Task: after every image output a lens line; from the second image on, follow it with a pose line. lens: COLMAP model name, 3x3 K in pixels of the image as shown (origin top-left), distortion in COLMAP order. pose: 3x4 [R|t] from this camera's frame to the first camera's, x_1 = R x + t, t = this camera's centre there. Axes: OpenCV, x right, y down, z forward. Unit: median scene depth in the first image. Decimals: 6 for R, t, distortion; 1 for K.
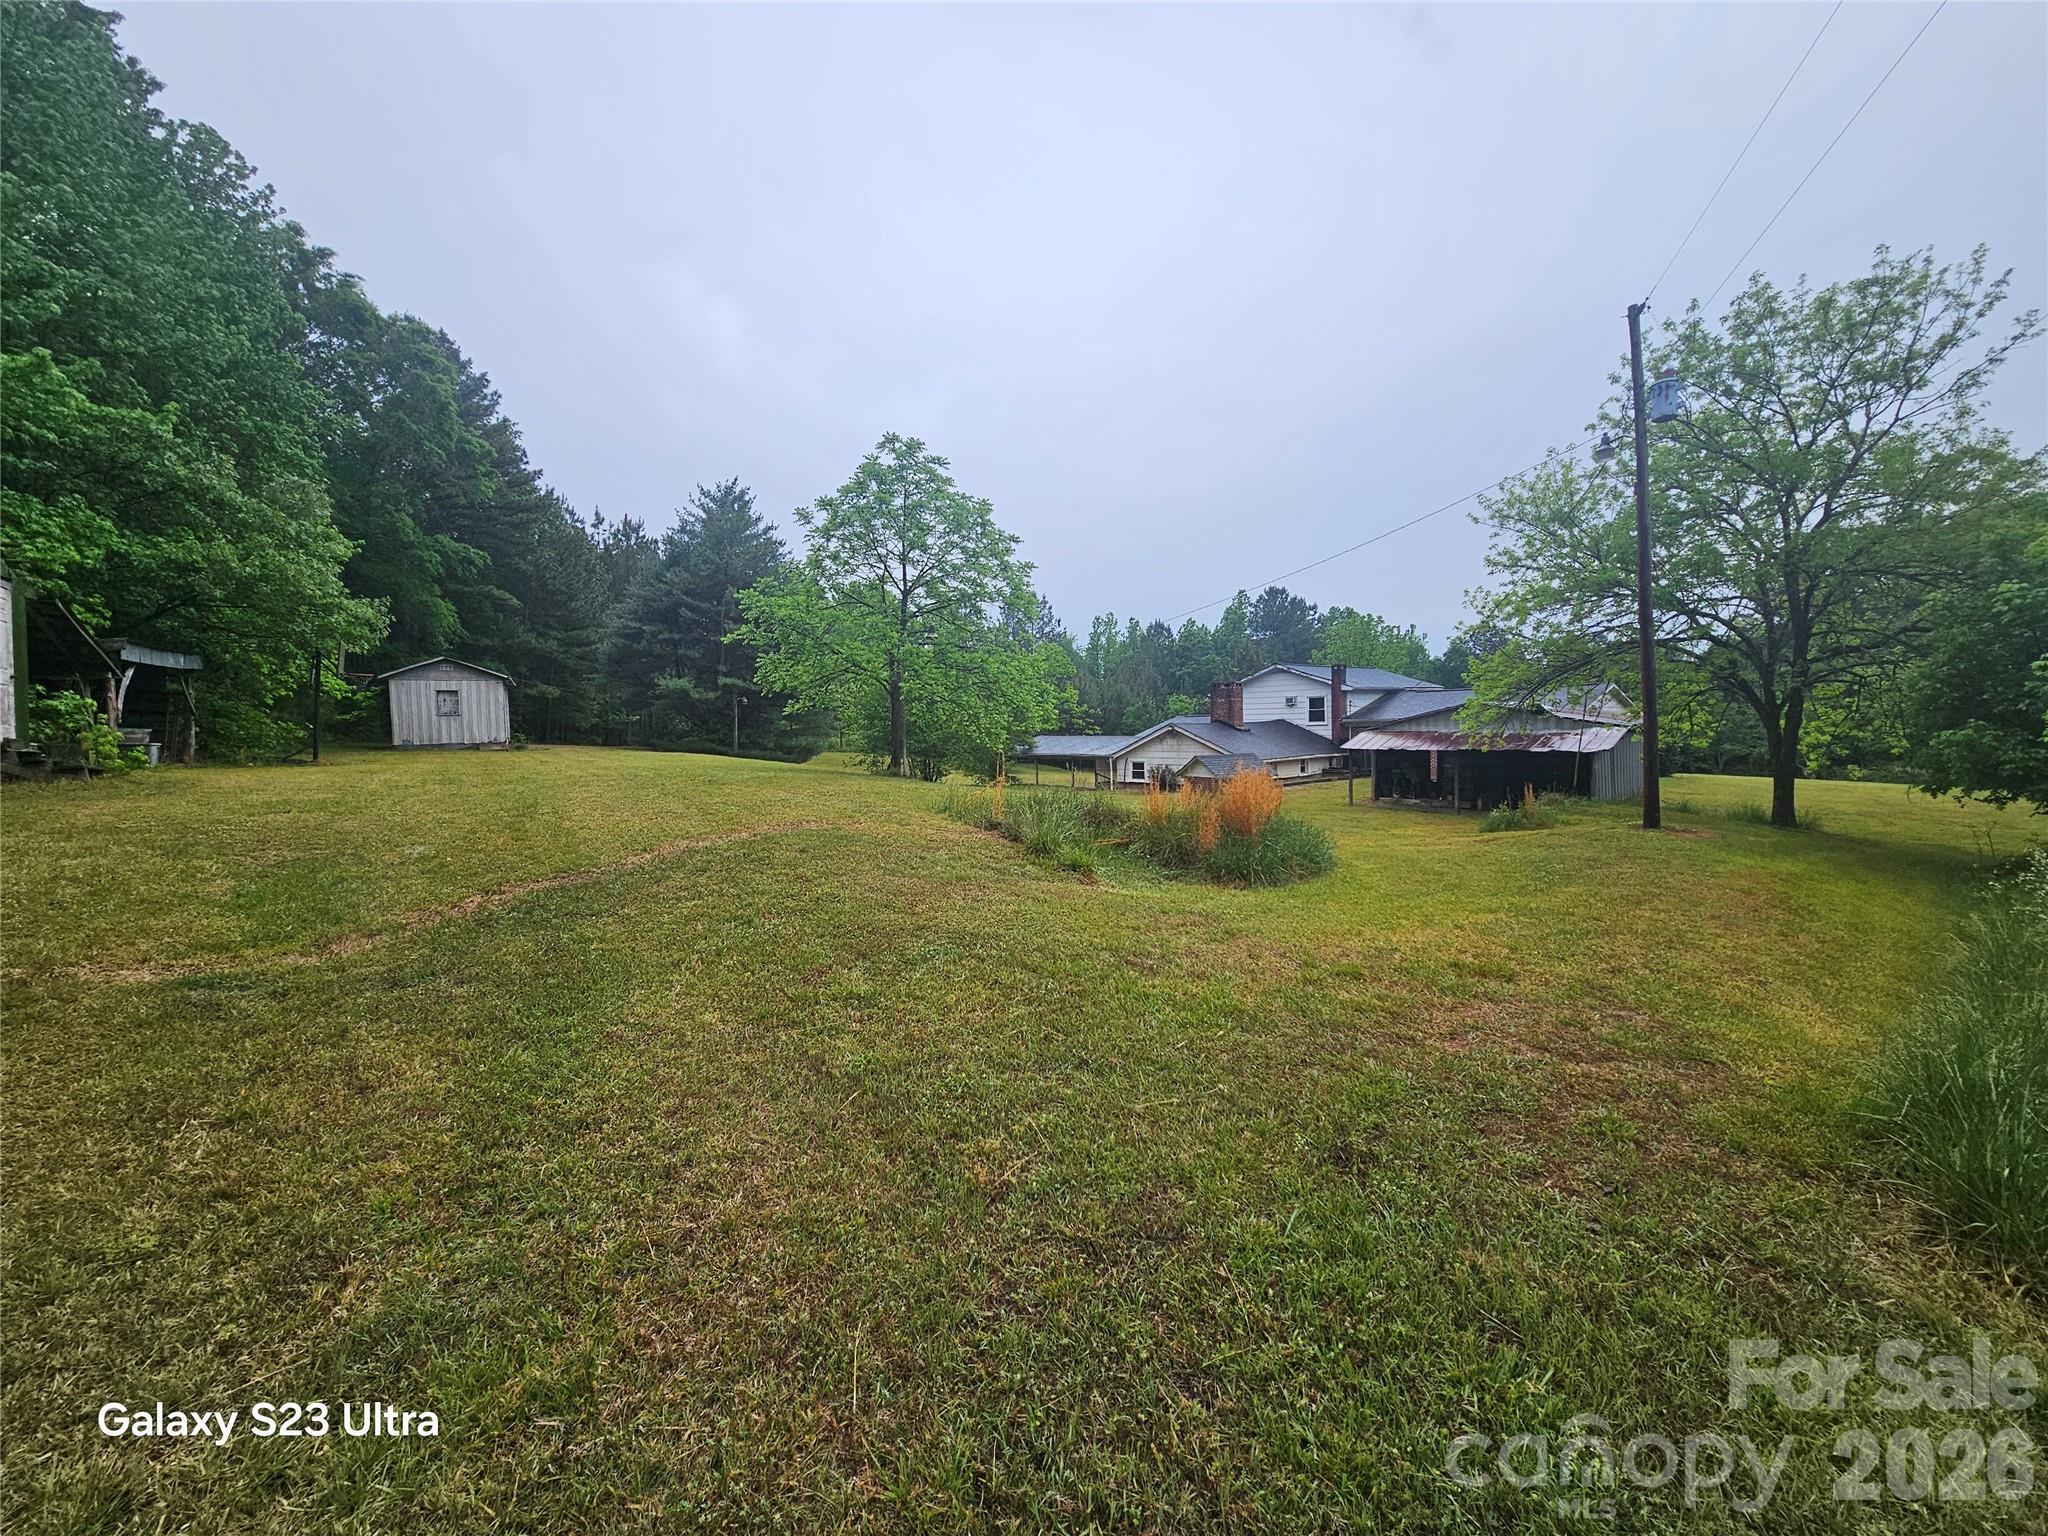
lens RADIAL K [[840.3, 0, 1024.0], [0, 840.3, 768.0], [0, 0, 1]] dist [-0.004458, -0.000971]
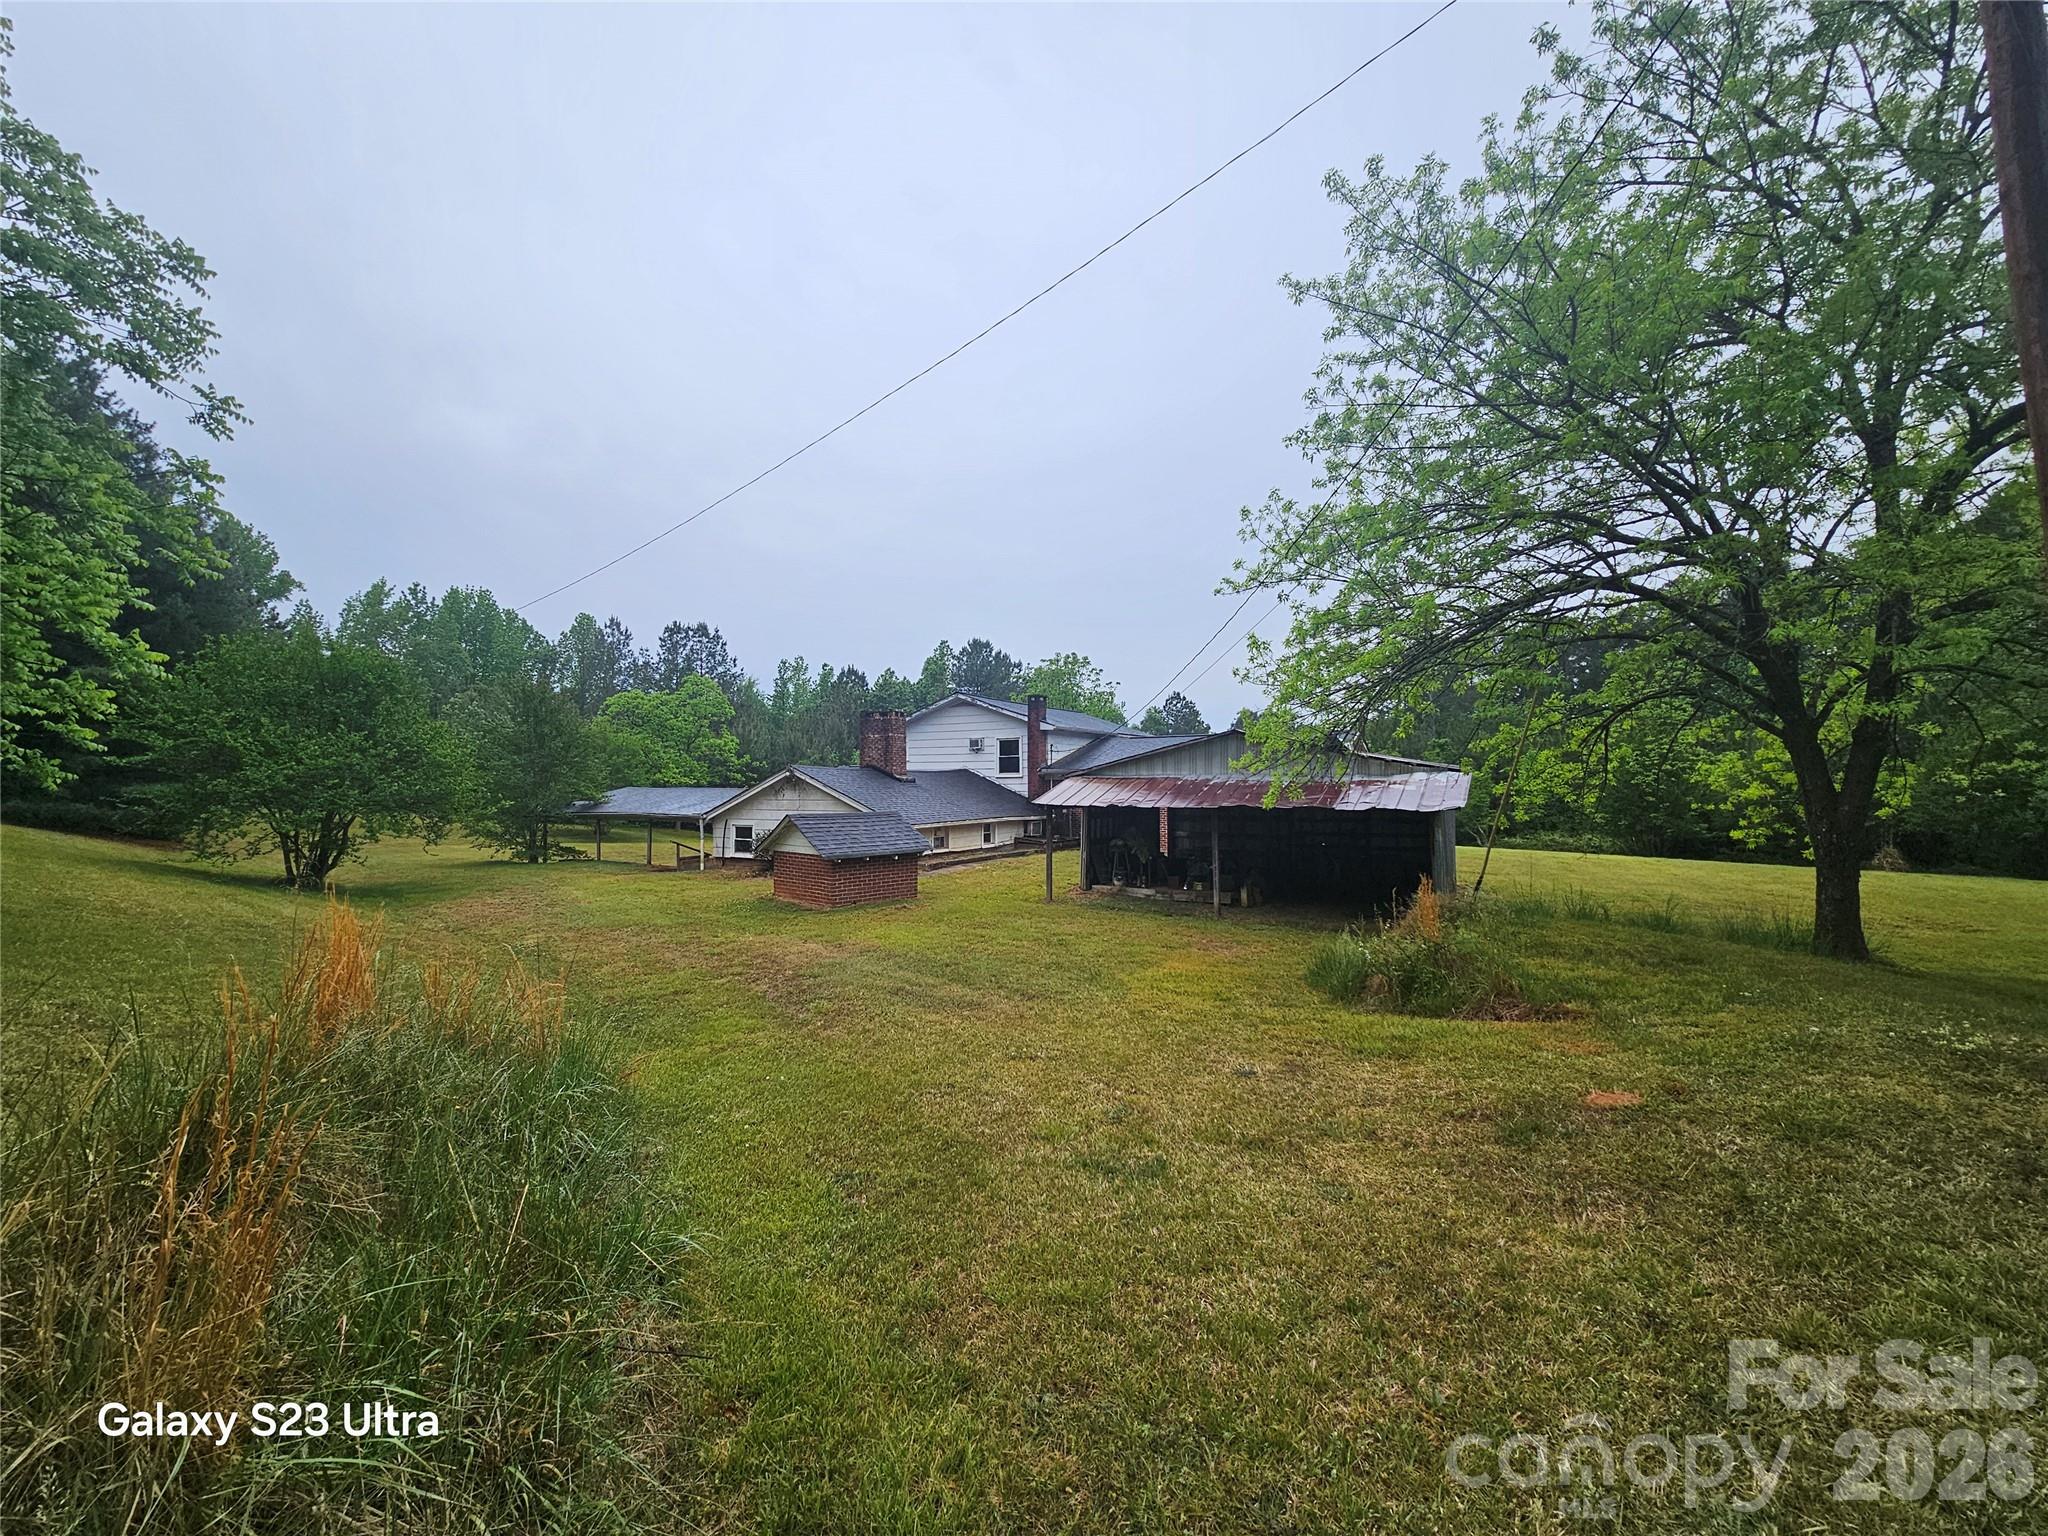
lens RADIAL K [[840.3, 0, 1024.0], [0, 840.3, 768.0], [0, 0, 1]] dist [-0.004458, -0.000971]
pose [[0.944993, 0.028470, 0.325849, 0.122692], [-0.002911, 0.996897, -0.078658, -0.001501], [-0.327077, 0.073383, 0.942144, 0.306183]]
